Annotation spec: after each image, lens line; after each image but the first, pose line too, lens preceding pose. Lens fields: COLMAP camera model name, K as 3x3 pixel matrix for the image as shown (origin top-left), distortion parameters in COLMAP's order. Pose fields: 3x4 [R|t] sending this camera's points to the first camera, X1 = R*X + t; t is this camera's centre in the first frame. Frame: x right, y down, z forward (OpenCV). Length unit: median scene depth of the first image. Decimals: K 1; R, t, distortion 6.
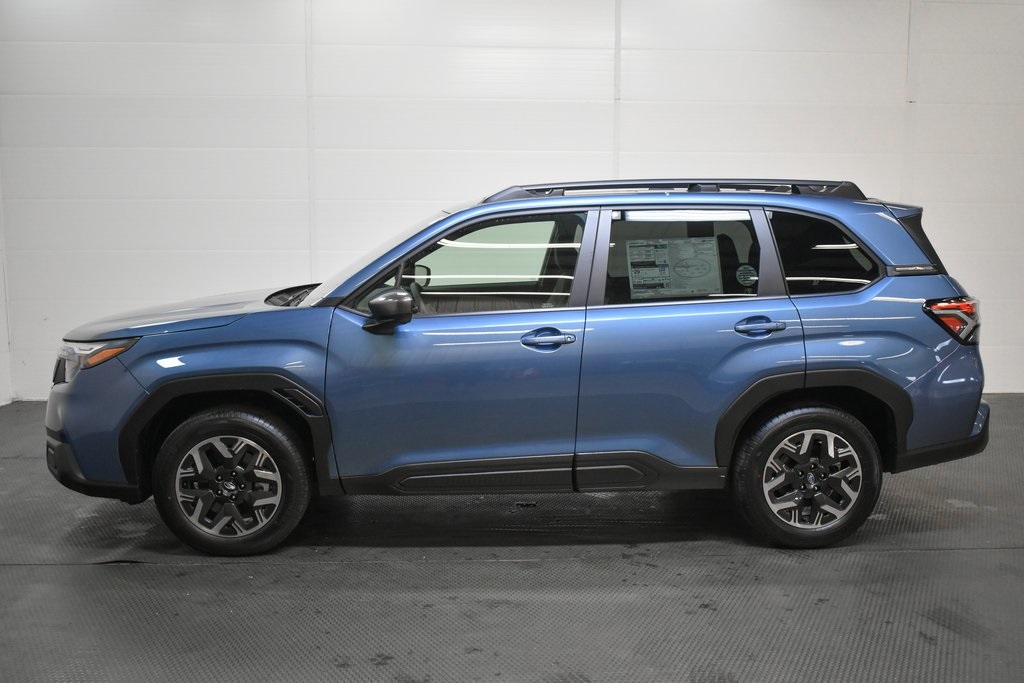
lens RADIAL K [[941.3, 0, 512.0], [0, 941.3, 341.5], [0, 0, 1]] dist [-0.023786, -0.004081]
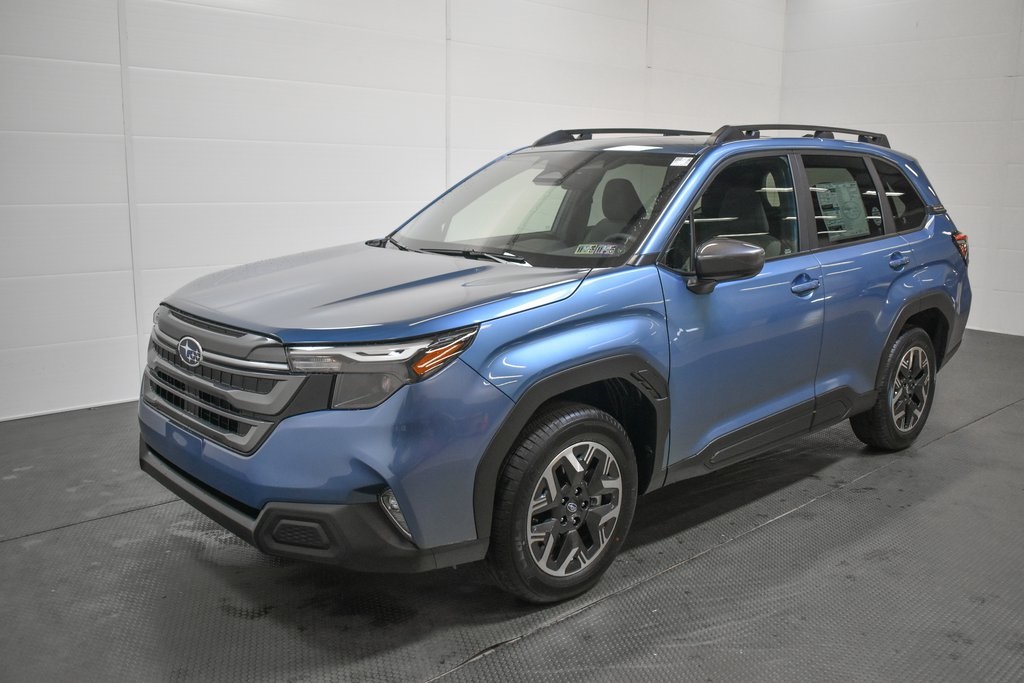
lens RADIAL K [[864.4, 0, 534.5], [0, 864.4, 347.3], [0, 0, 1]] dist [-0.008133, -0.014145]
pose [[0.770240, -0.115472, 0.627213, -0.732765], [0.073795, 0.993003, 0.092192, -0.041357], [-0.633470, -0.024724, 0.773372, 0.472055]]
